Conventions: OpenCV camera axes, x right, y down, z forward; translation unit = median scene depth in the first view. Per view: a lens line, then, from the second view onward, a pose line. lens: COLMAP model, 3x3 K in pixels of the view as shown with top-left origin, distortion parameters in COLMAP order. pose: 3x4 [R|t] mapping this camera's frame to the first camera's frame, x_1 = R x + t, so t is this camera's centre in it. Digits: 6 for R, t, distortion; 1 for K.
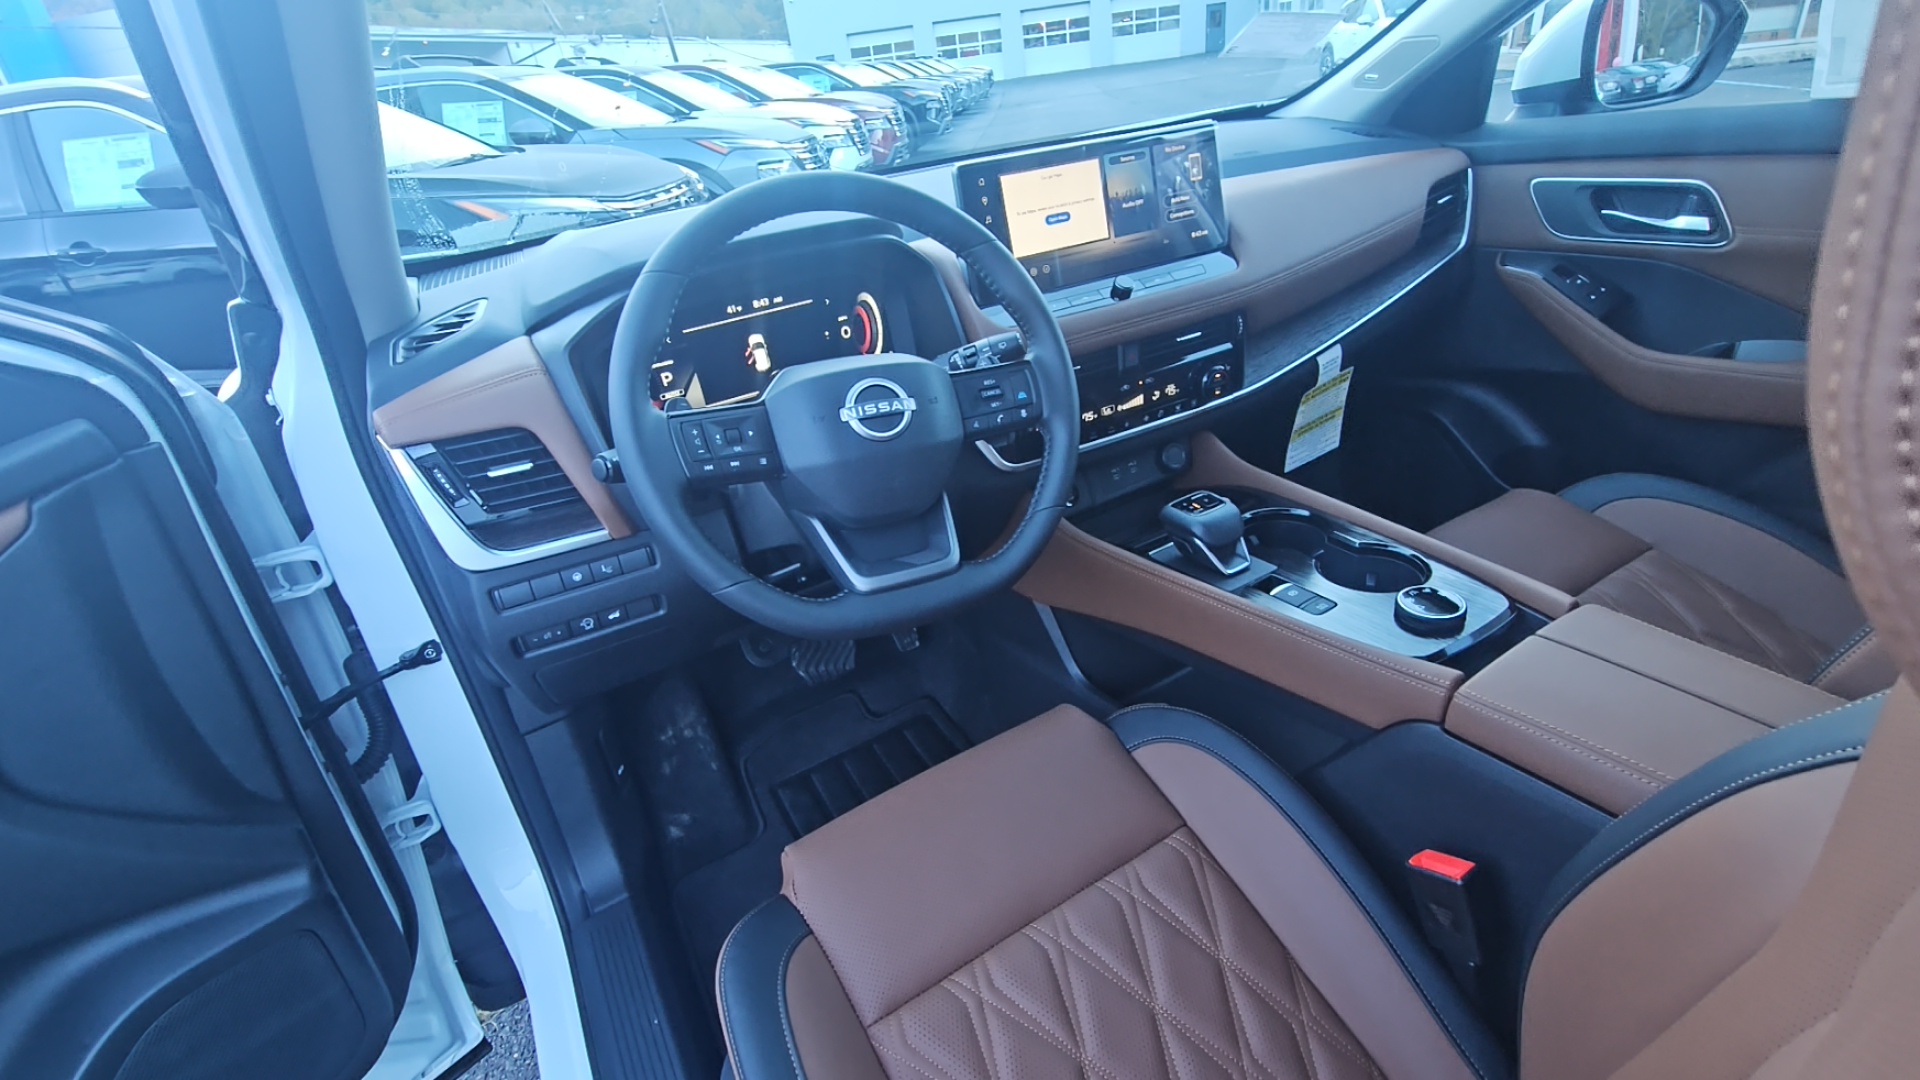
lens RADIAL K [[854.4, 0, 955.9], [0, 854.4, 537.3], [0, 0, 1]] dist [0.007994, -0.004354]
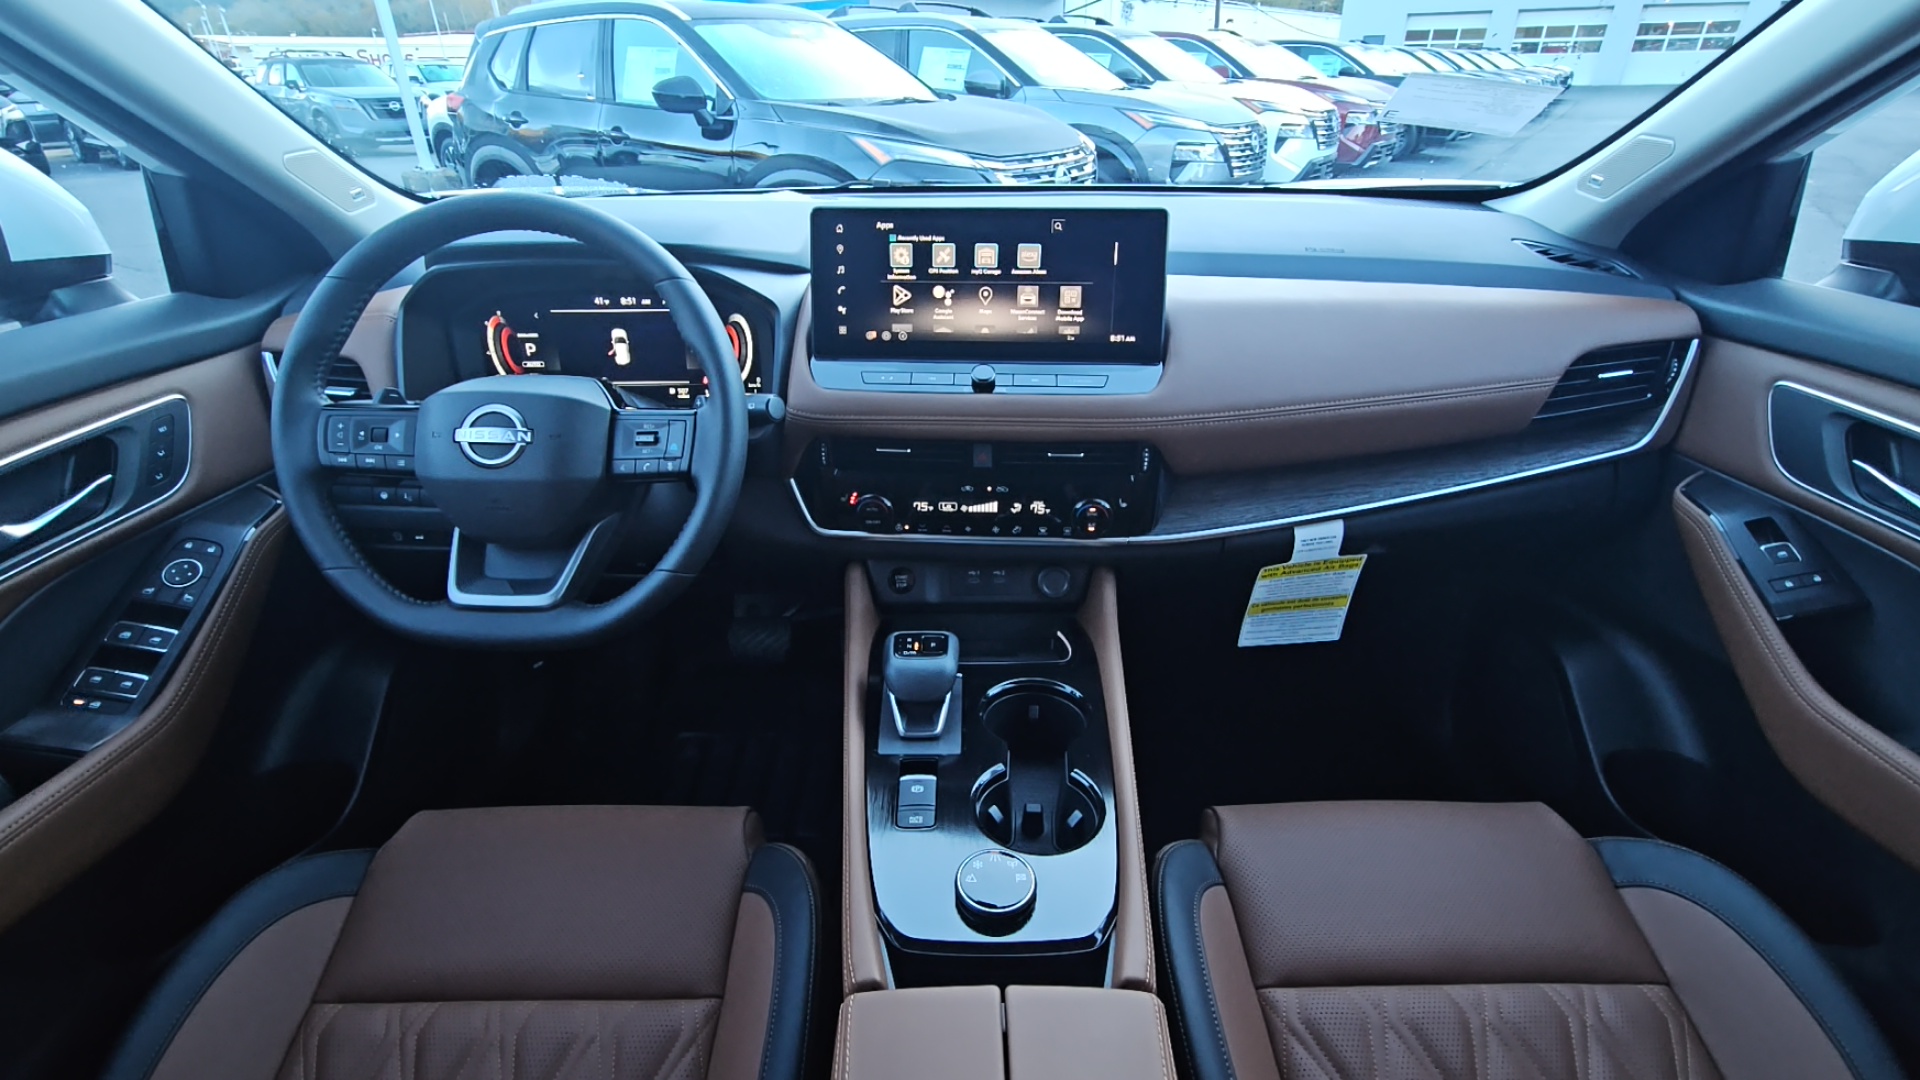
lens RADIAL K [[854.4, 0, 961.4], [0, 854.4, 531.9], [0, 0, 1]] dist [0.007994, -0.004354]
pose [[0.853657, 0.335397, -0.398471, 0.460377], [-0.324541, 0.940915, 0.096704, -0.178990], [0.407361, 0.046768, 0.912069, 0.171584]]
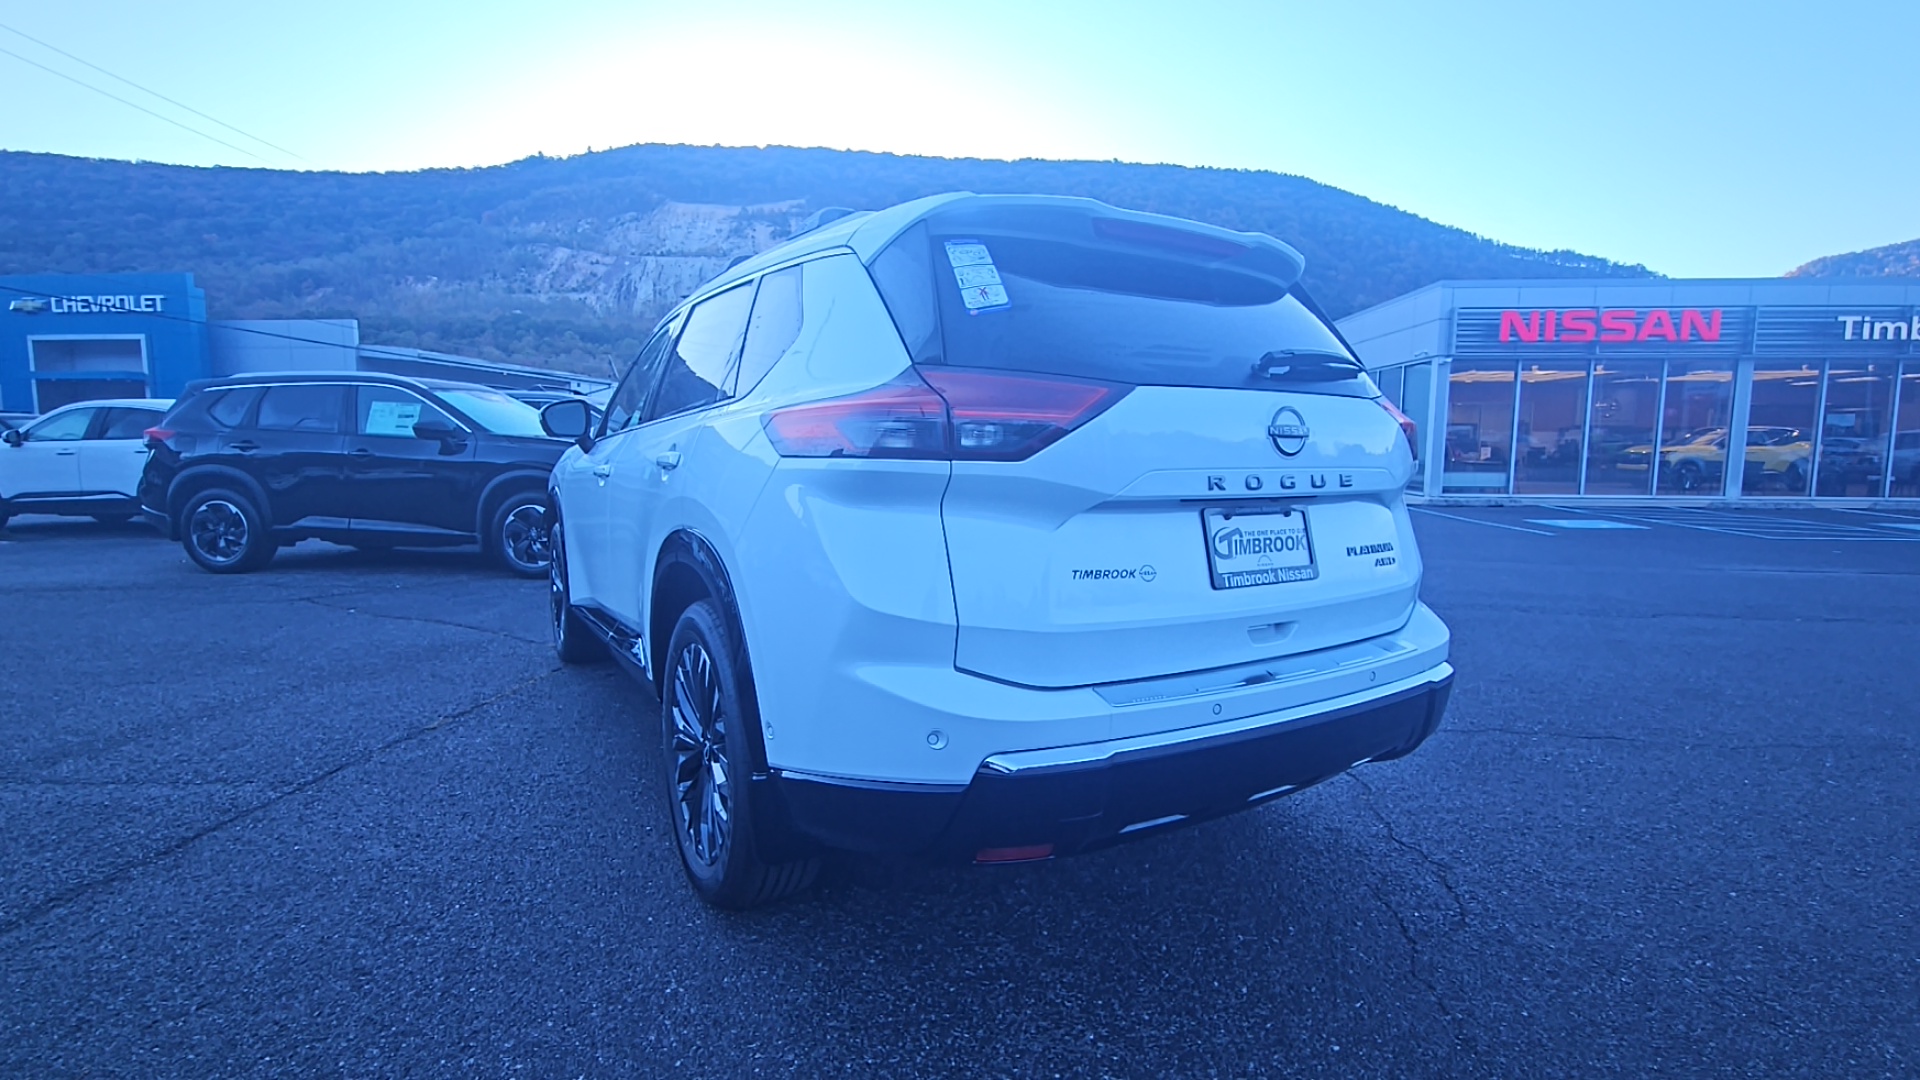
lens RADIAL K [[854.4, 0, 959.0], [0, 854.4, 540.5], [0, 0, 1]] dist [0.007994, -0.004354]
pose [[0.992641, 0.119605, 0.018914, 0.744011], [-0.103157, 0.917050, -0.385198, 1.237601], [-0.063417, 0.380412, 0.922640, -2.122009]]
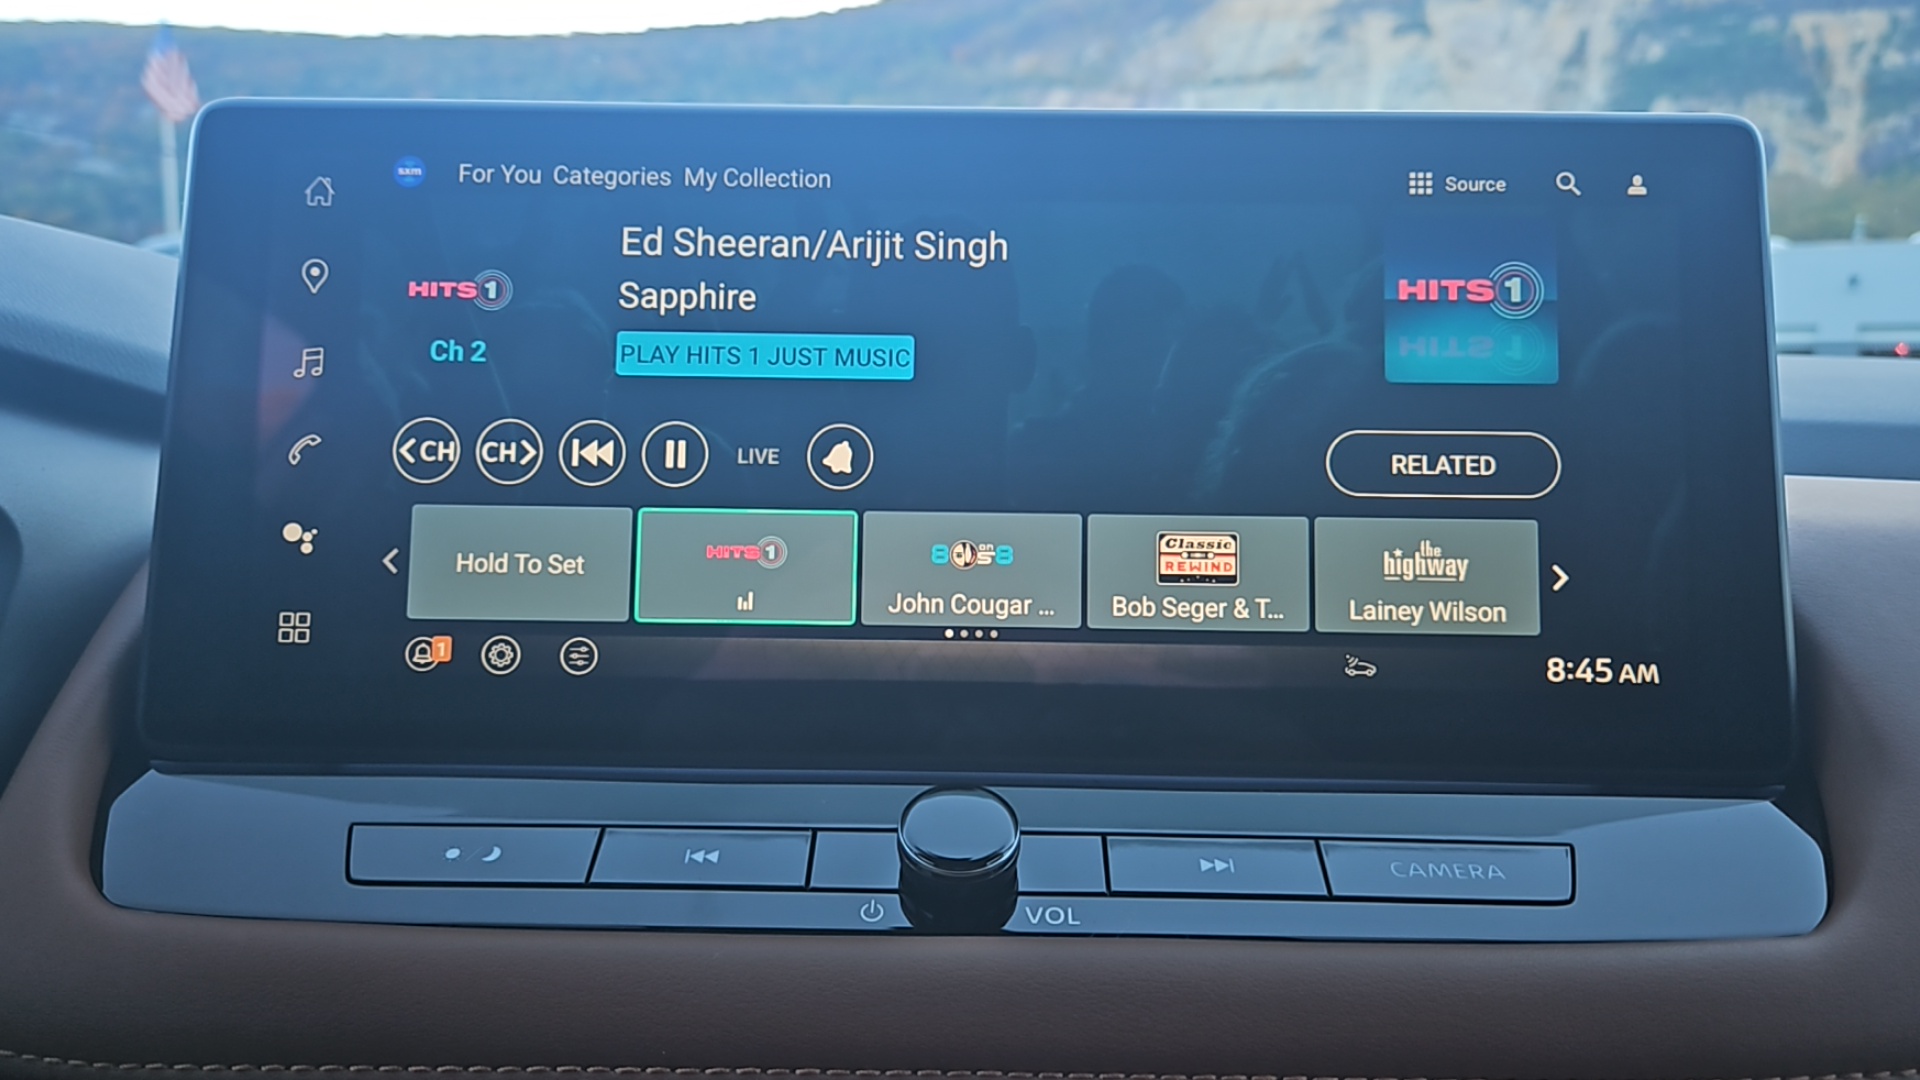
lens RADIAL K [[1454.5, 0, 961.0], [0, 1454.5, 541.4], [0, 0, 1]] dist [0.029113, -0.036595]
pose [[0.879007, 0.170937, -0.445114, 0.253995], [-0.322336, 0.900929, -0.290563, -0.212643], [0.351348, 0.398883, 0.847022, 0.586372]]
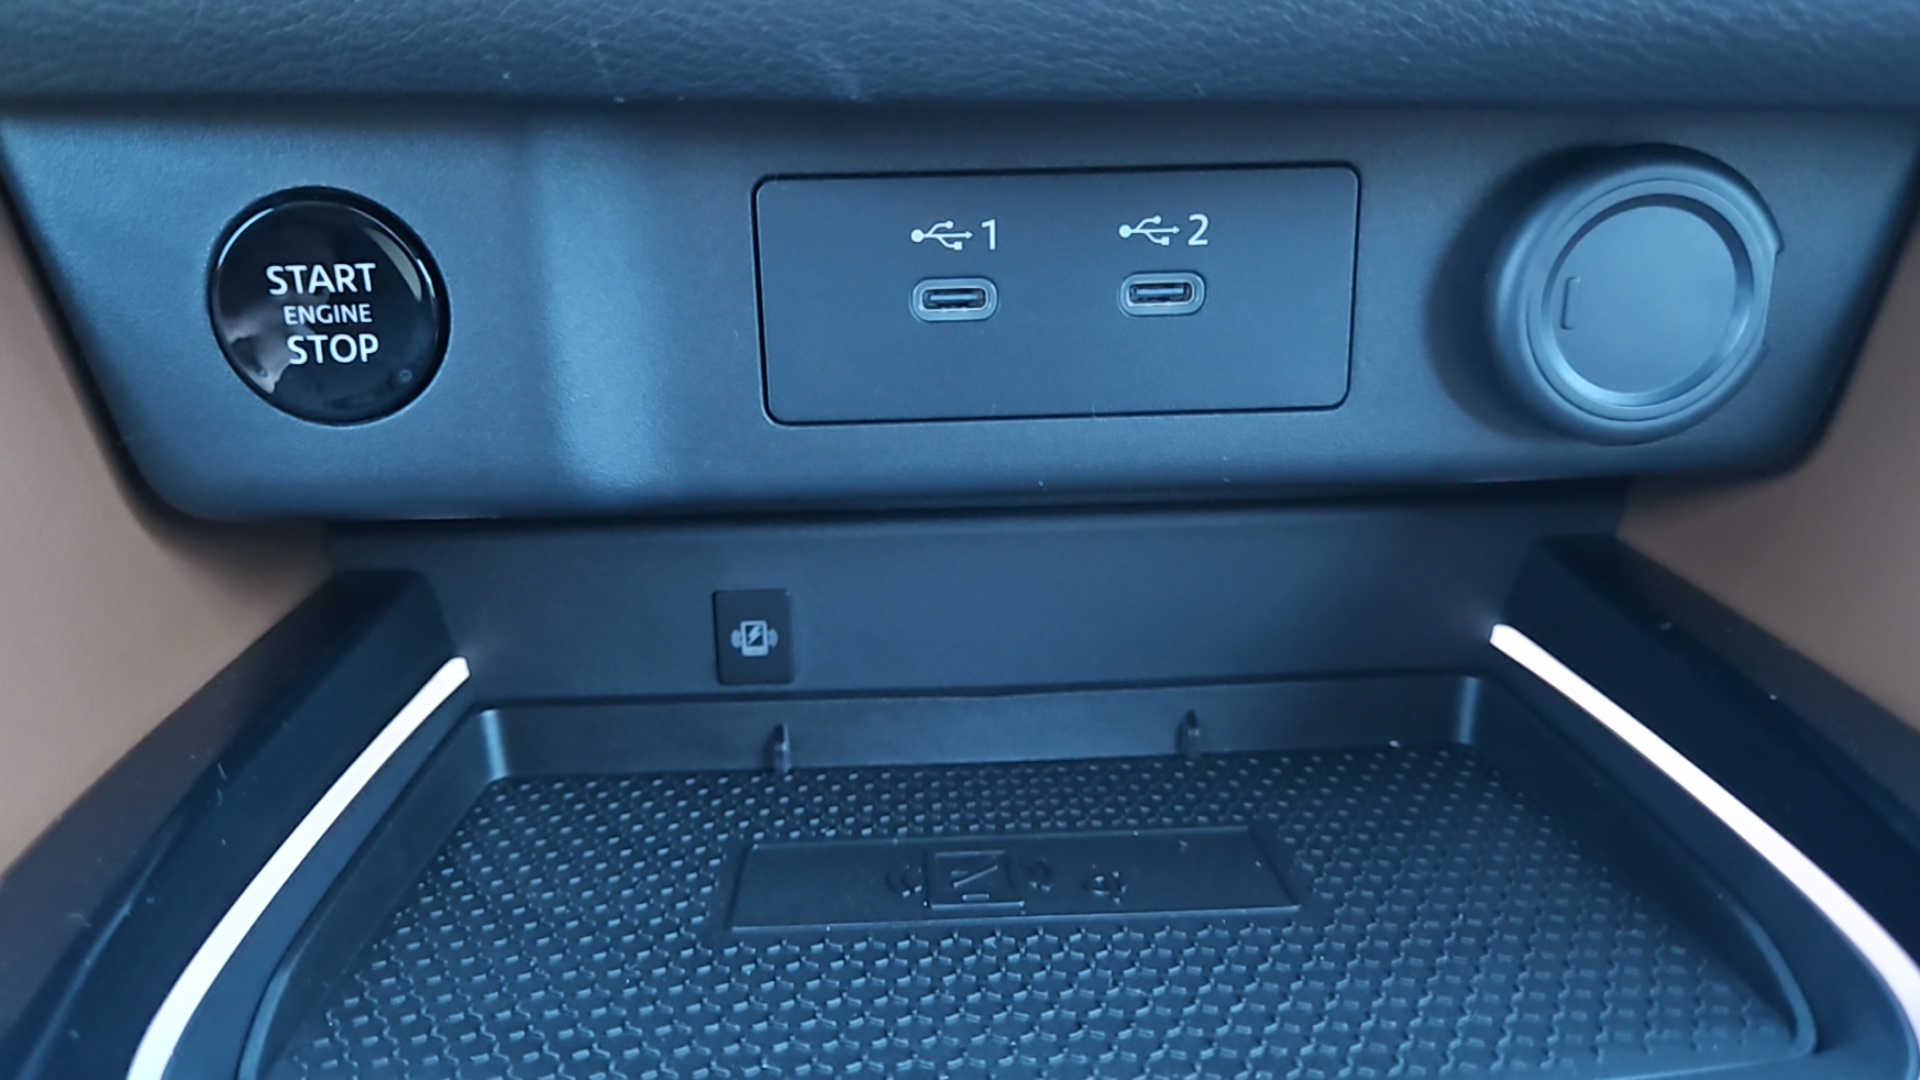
lens RADIAL K [[1454.5, 0, 971.7], [0, 1454.5, 545.0], [0, 0, 1]] dist [0.029113, -0.036595]
pose [[0.872915, 0.396047, -0.284898, 0.229085], [-0.316982, 0.904314, 0.285901, -0.086388], [0.370867, -0.159260, 0.914928, 0.746975]]
